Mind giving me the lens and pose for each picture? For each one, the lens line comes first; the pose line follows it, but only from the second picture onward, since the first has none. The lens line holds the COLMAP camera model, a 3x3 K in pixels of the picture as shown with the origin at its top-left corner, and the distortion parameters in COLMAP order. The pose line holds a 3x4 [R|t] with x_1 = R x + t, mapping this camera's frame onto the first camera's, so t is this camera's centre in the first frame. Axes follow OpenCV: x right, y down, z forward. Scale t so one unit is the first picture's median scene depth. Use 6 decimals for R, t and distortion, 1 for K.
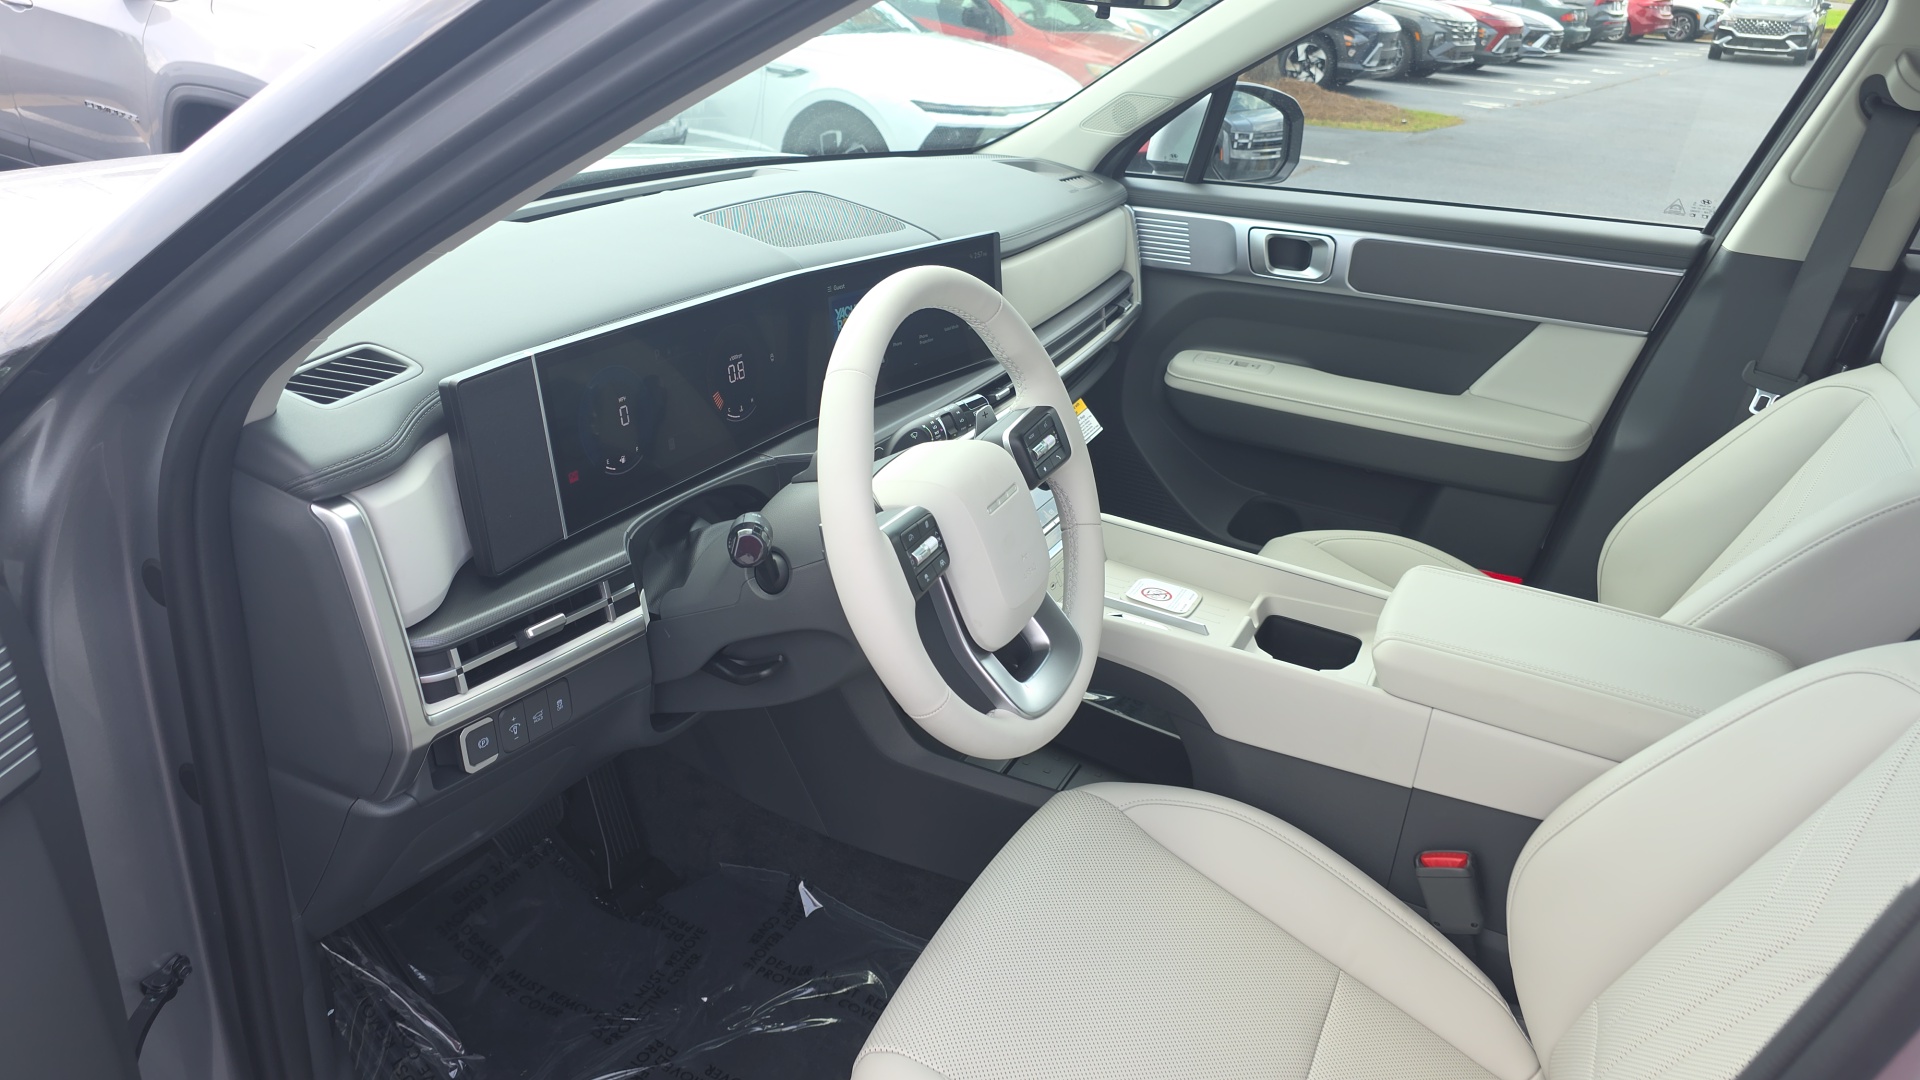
lens RADIAL K [[1311.9, 0, 949.7], [0, 1311.9, 546.8], [0, 0, 1]] dist [0.055505, -0.051111]
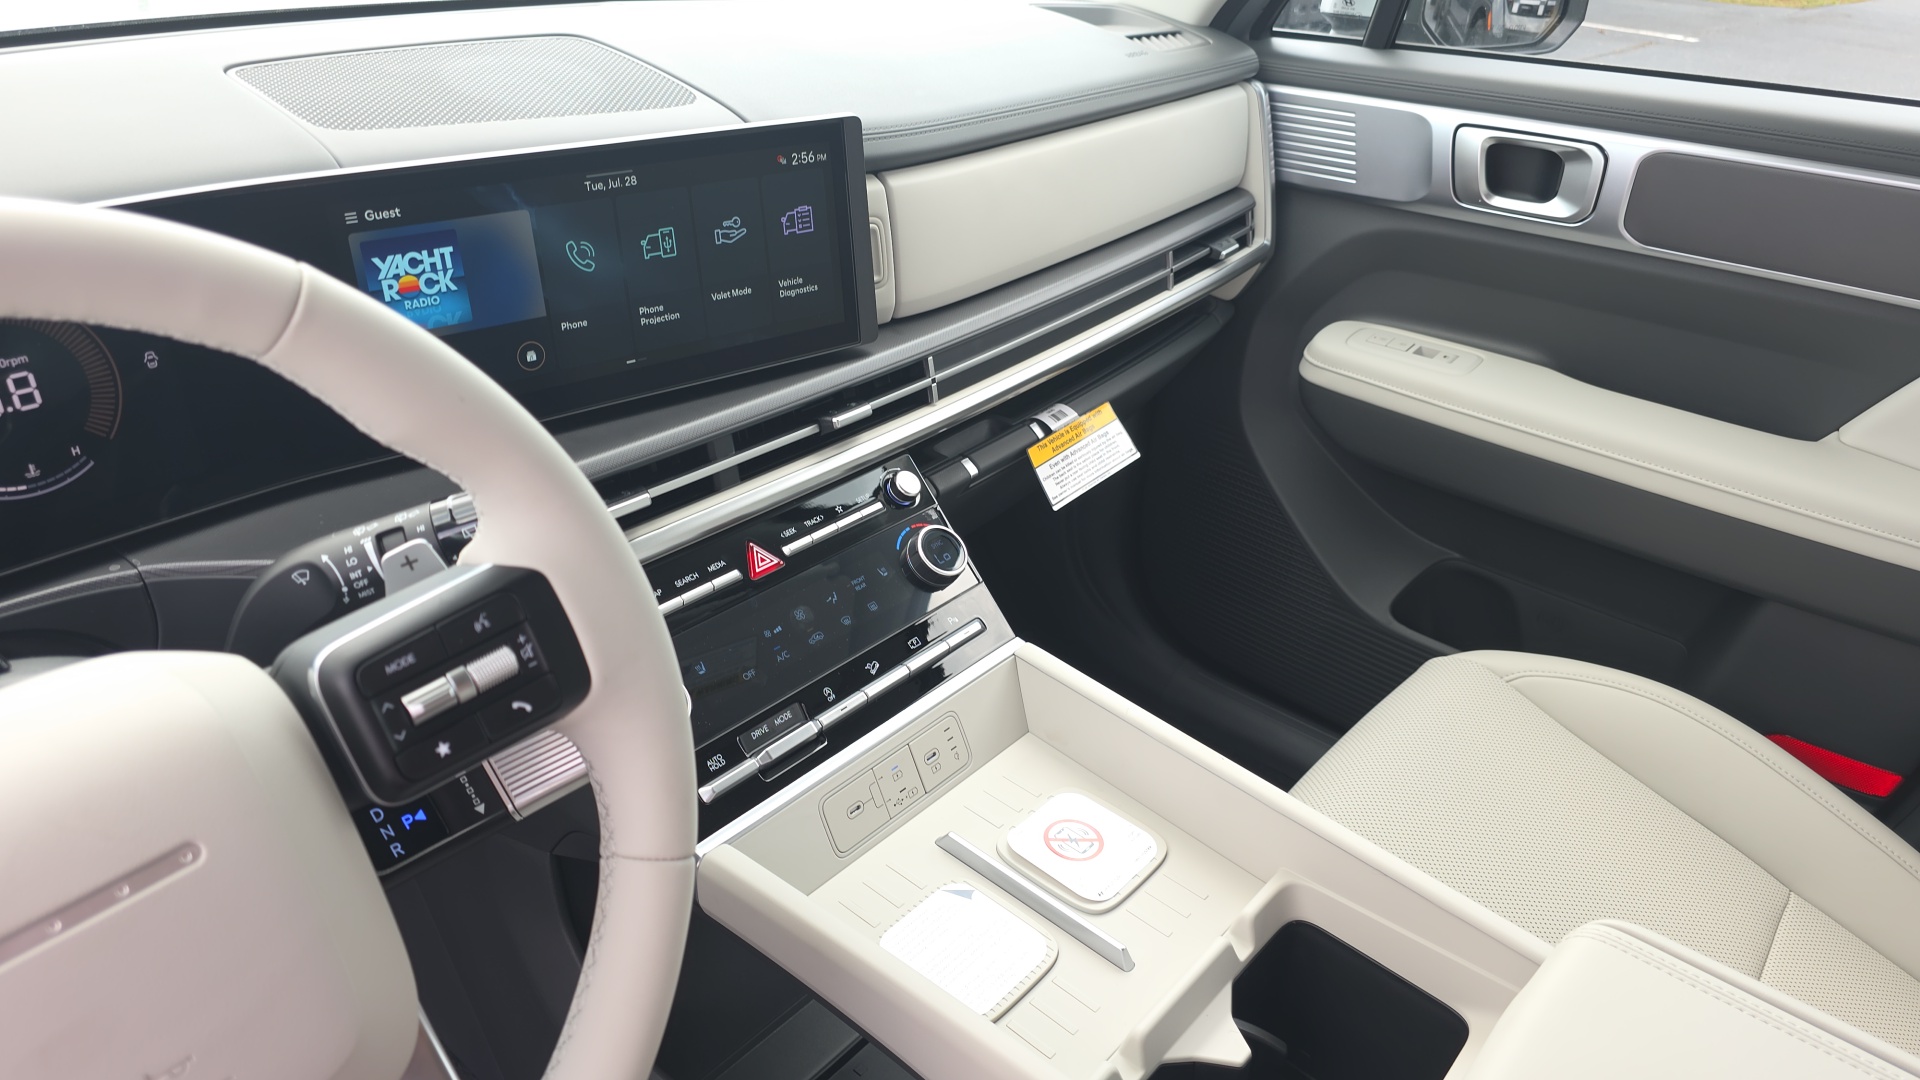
lens RADIAL K [[1314.4, 0, 958.3], [0, 1314.4, 514.2], [0, 0, 1]] dist [0.054798, -0.064225]
pose [[0.969941, 0.096612, -0.223337, 0.155343], [-0.084211, 0.994363, 0.064423, -0.085616], [0.228303, -0.043679, 0.972610, 0.354004]]
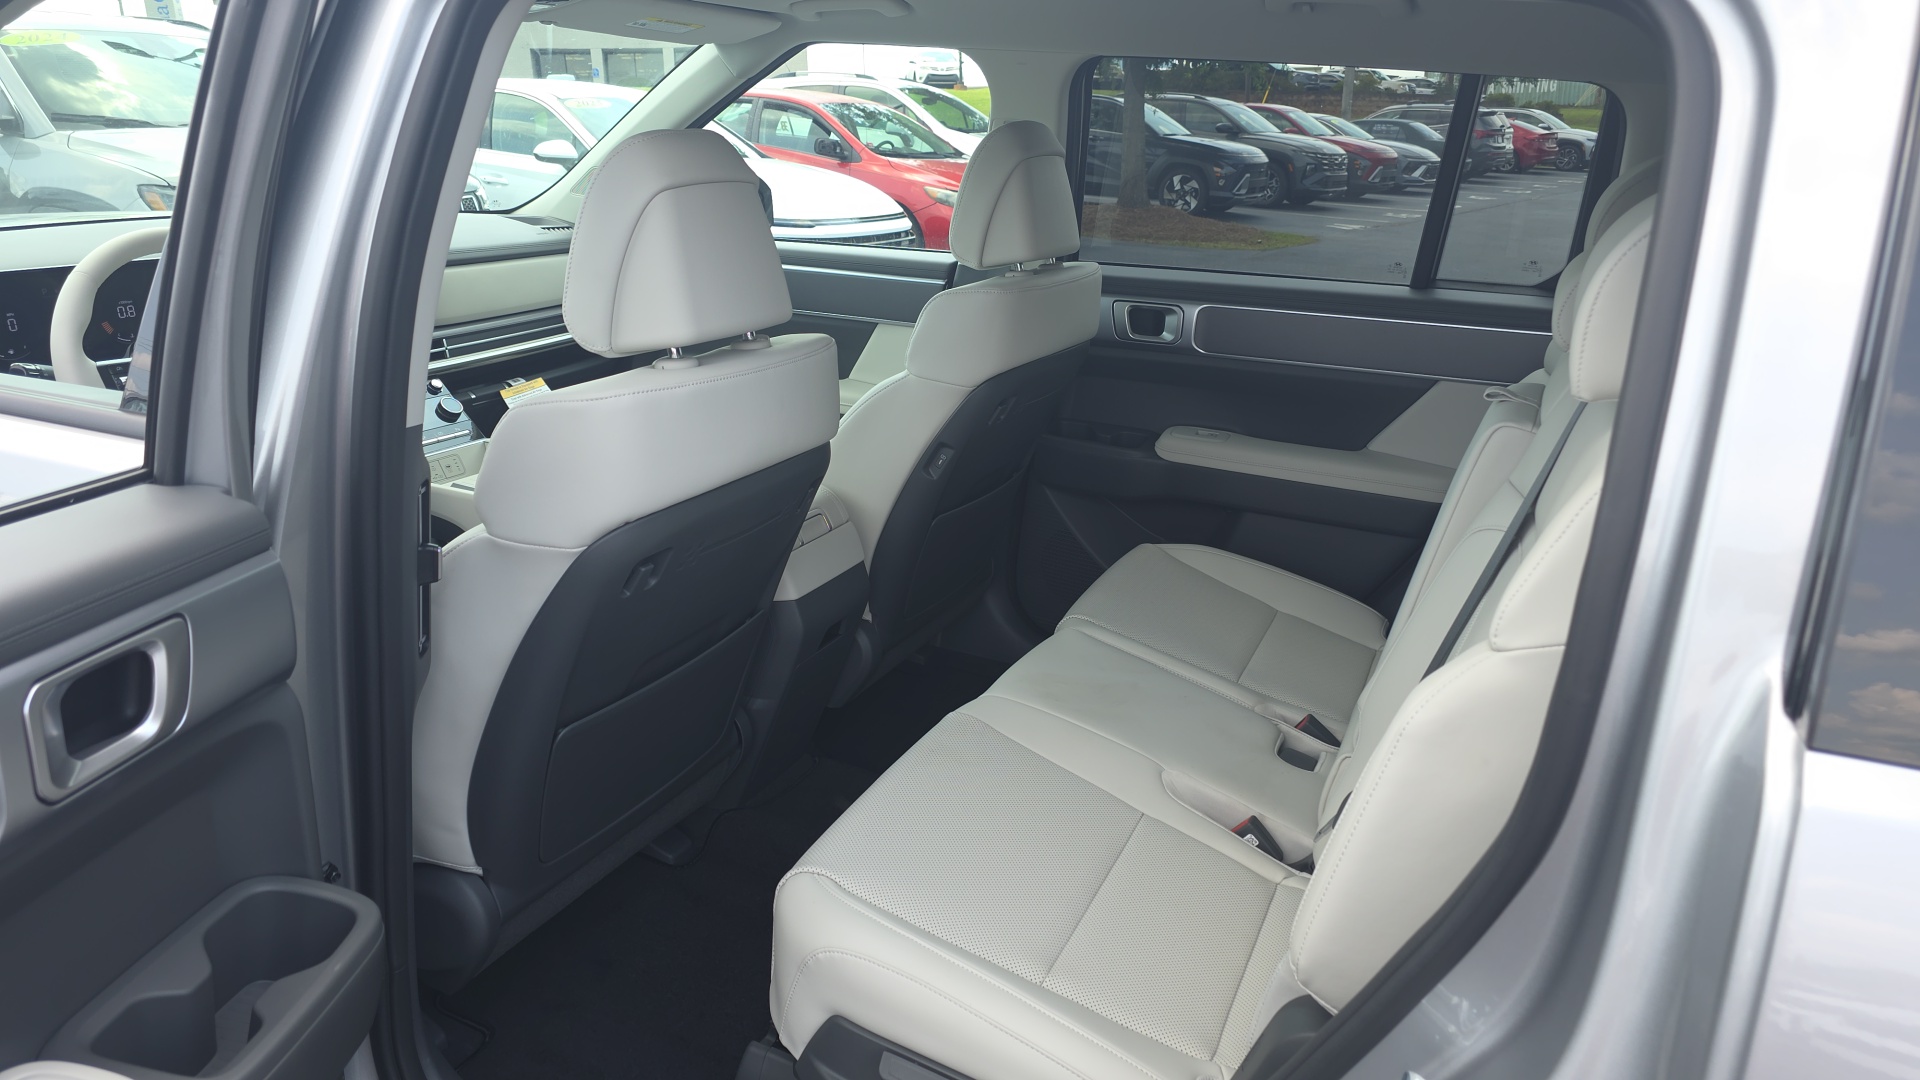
lens RADIAL K [[1311.9, 0, 949.7], [0, 1311.9, 546.8], [0, 0, 1]] dist [0.055505, -0.051111]
pose [[0.999678, -0.020867, 0.014458, 0.453658], [0.022178, 0.994992, -0.097467, 0.186791], [-0.012352, 0.097757, 0.995134, -0.329496]]
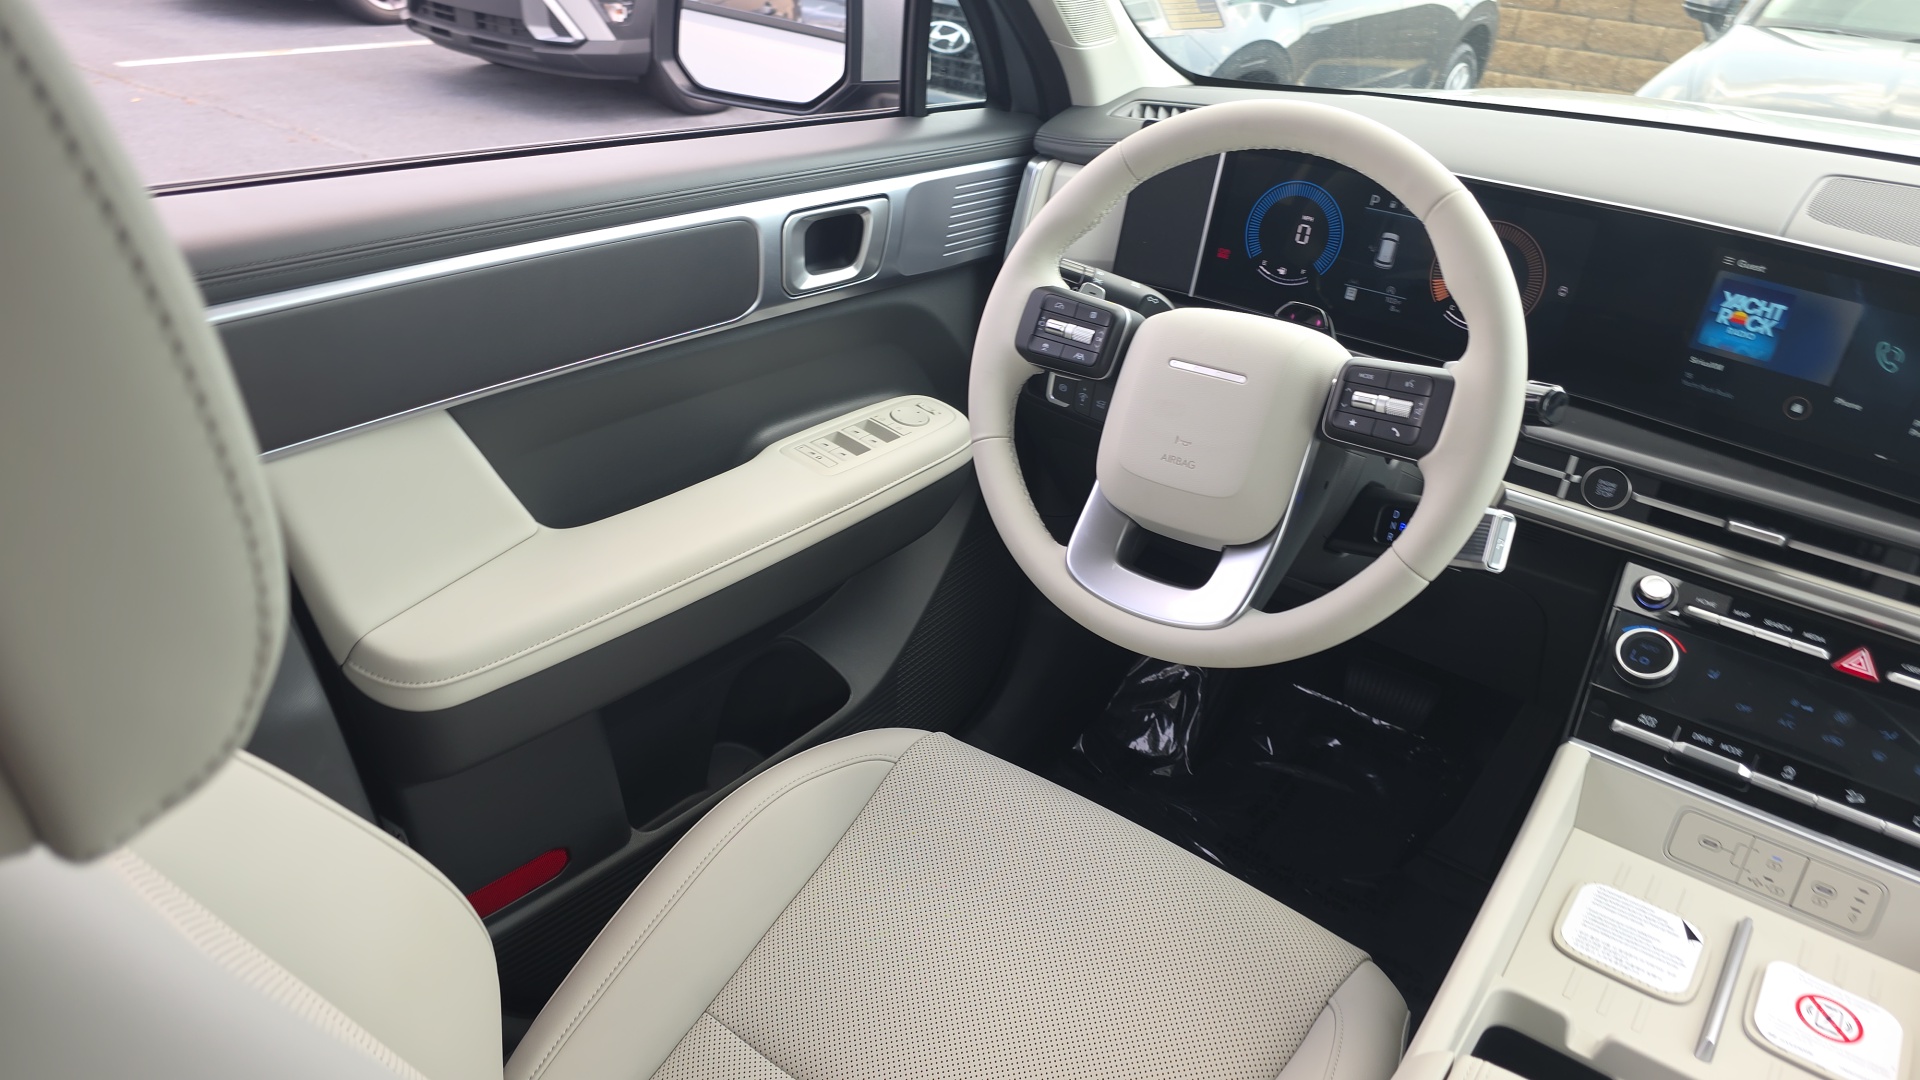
lens RADIAL K [[1311.9, 0, 949.7], [0, 1311.9, 546.8], [0, 0, 1]] dist [0.055505, -0.051111]
pose [[-0.182705, 0.396193, -0.899805, 0.437685], [-0.472687, 0.767097, 0.433739, -0.118599], [0.862082, 0.504572, 0.047123, 0.423847]]
